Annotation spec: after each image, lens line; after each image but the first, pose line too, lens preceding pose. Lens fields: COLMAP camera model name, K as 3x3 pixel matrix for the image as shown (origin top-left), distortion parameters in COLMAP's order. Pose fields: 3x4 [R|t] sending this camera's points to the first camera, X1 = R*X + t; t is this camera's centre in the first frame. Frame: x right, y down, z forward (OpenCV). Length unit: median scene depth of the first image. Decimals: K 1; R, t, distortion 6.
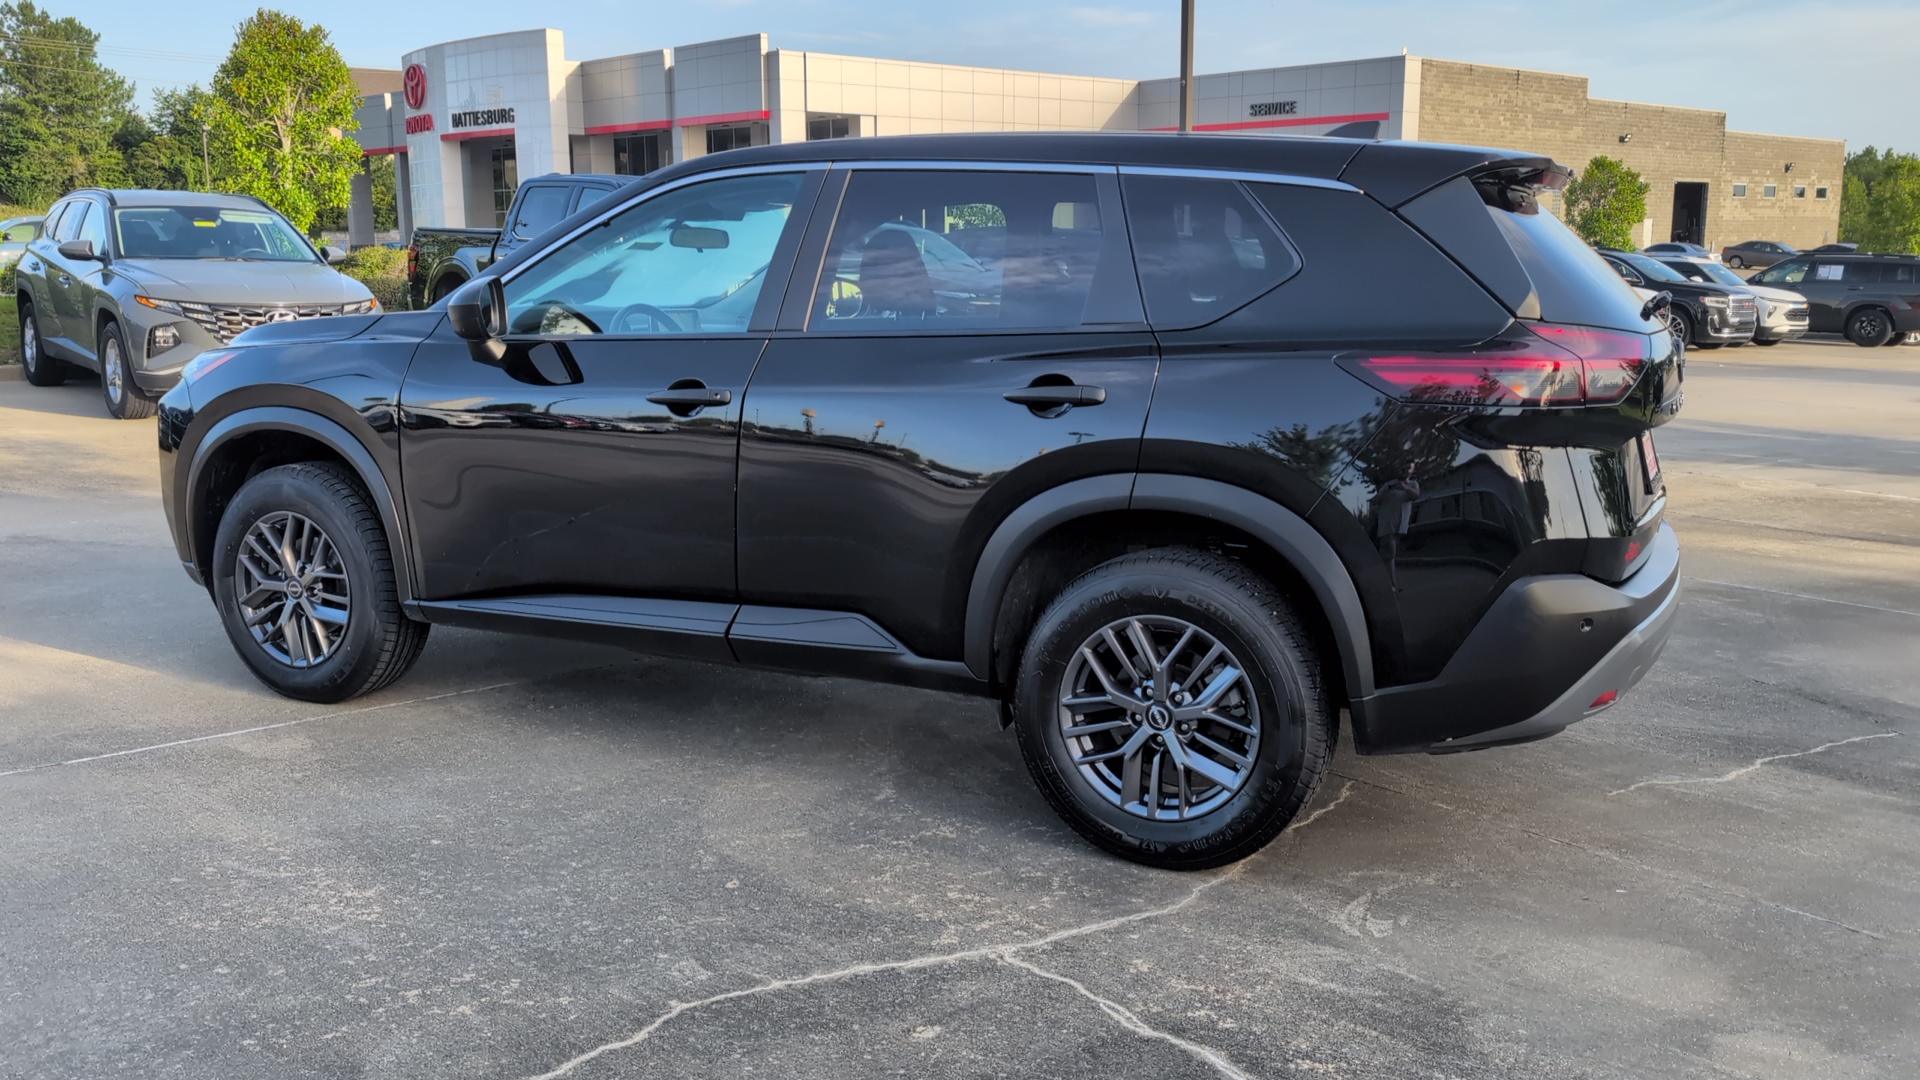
lens RADIAL K [[1602.6, 0, 968.0], [0, 1602.6, 548.8], [0, 0, 1]] dist [0.007302, -0.007438]
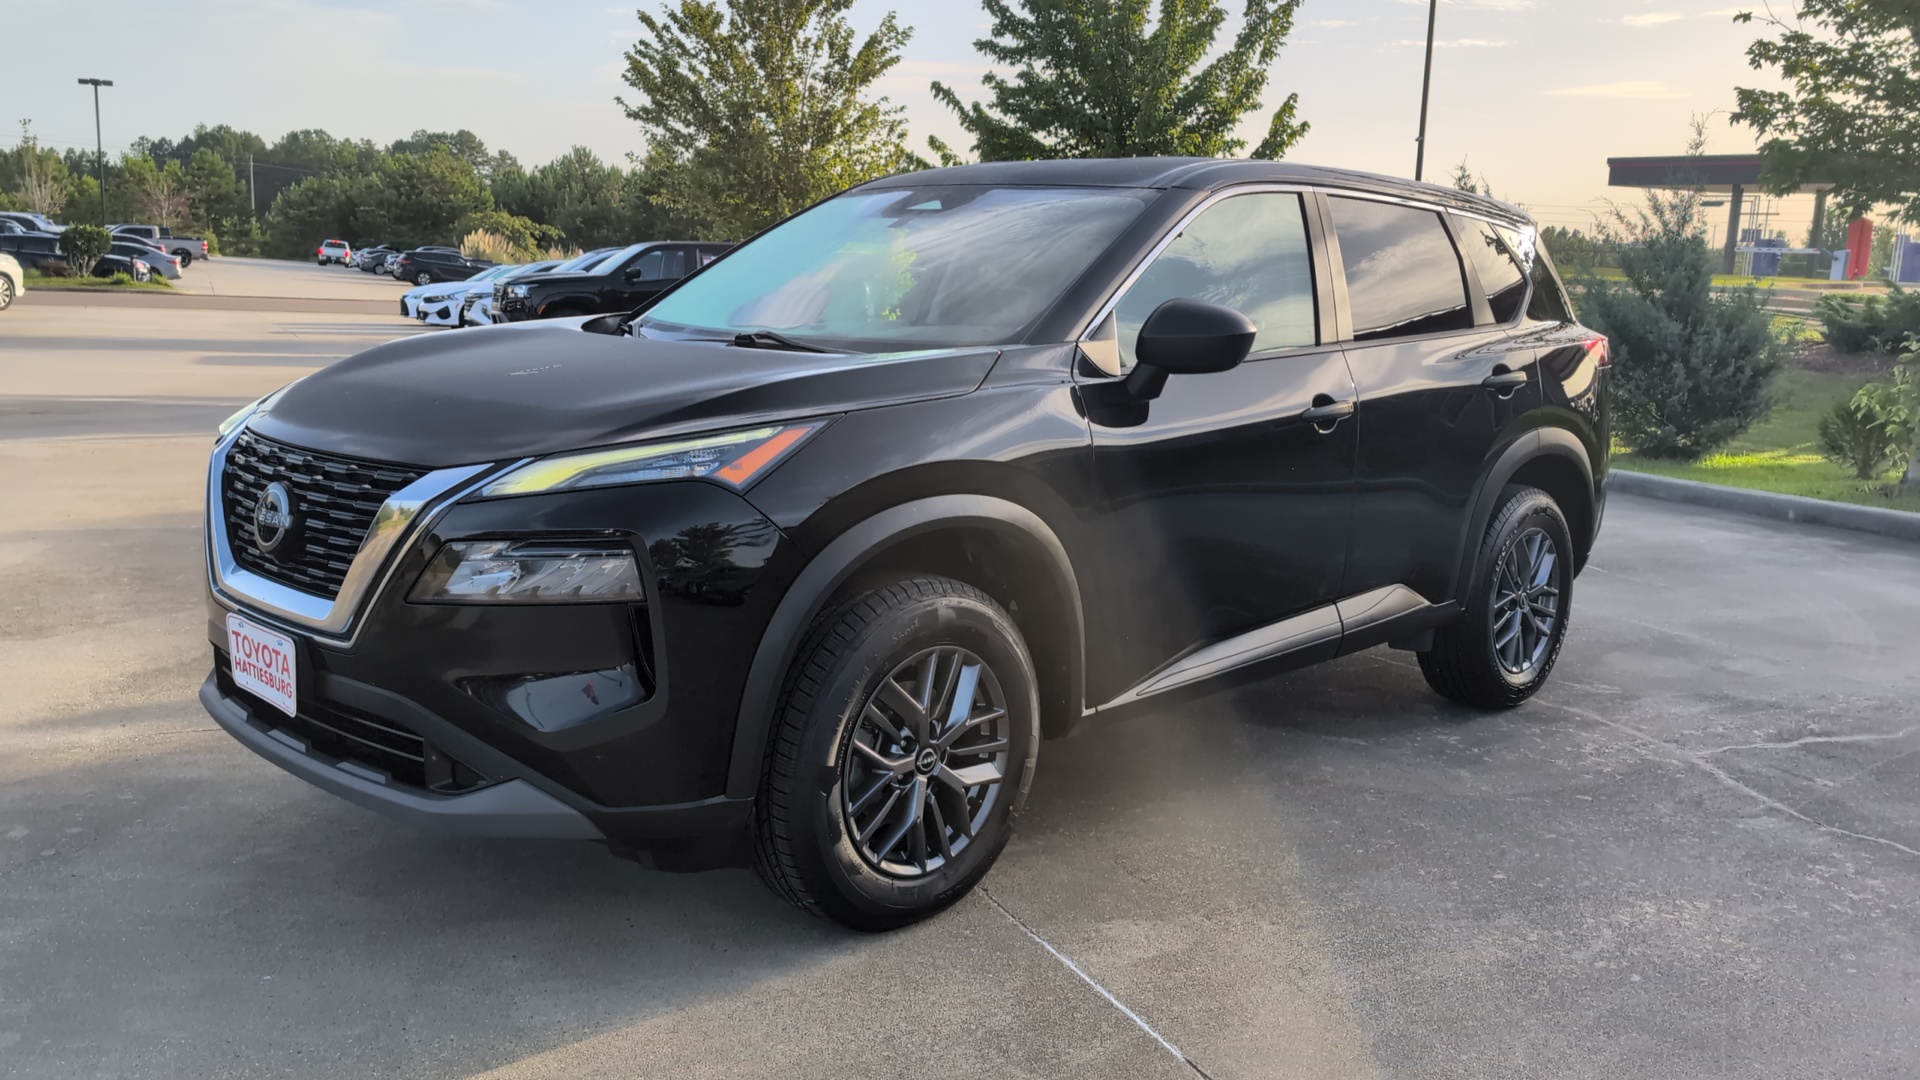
lens RADIAL K [[1602.6, 0, 968.0], [0, 1602.6, 548.8], [0, 0, 1]] dist [0.007302, -0.007438]
pose [[0.322545, -0.160342, 0.932875, -1.052522], [0.134369, 0.983324, 0.122554, -0.142272], [-0.936968, 0.085820, 0.338711, 0.760310]]
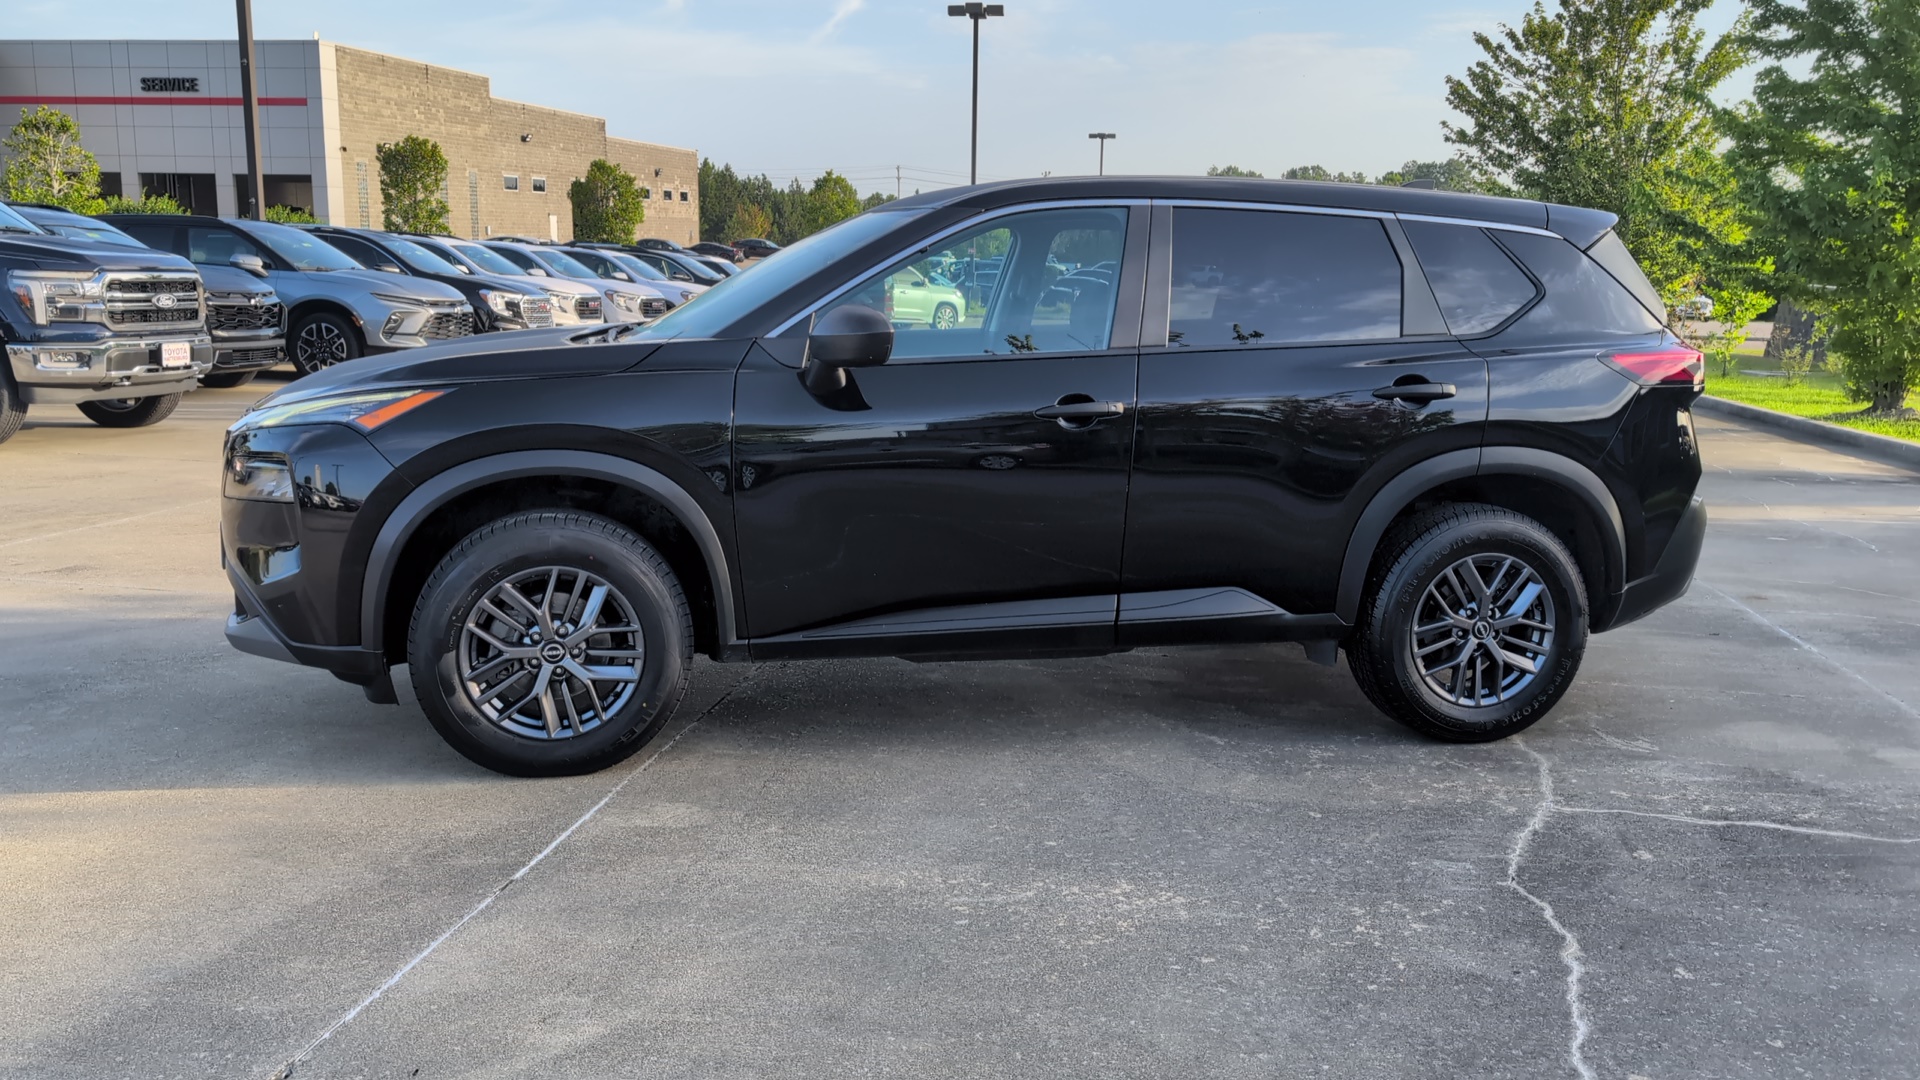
lens RADIAL K [[1602.6, 0, 968.0], [0, 1602.6, 548.8], [0, 0, 1]] dist [0.007302, -0.007438]
pose [[0.779479, -0.102130, 0.618047, -0.807914], [0.098988, 0.994306, 0.039461, -0.044507], [-0.618558, 0.030421, 0.785150, 0.167530]]
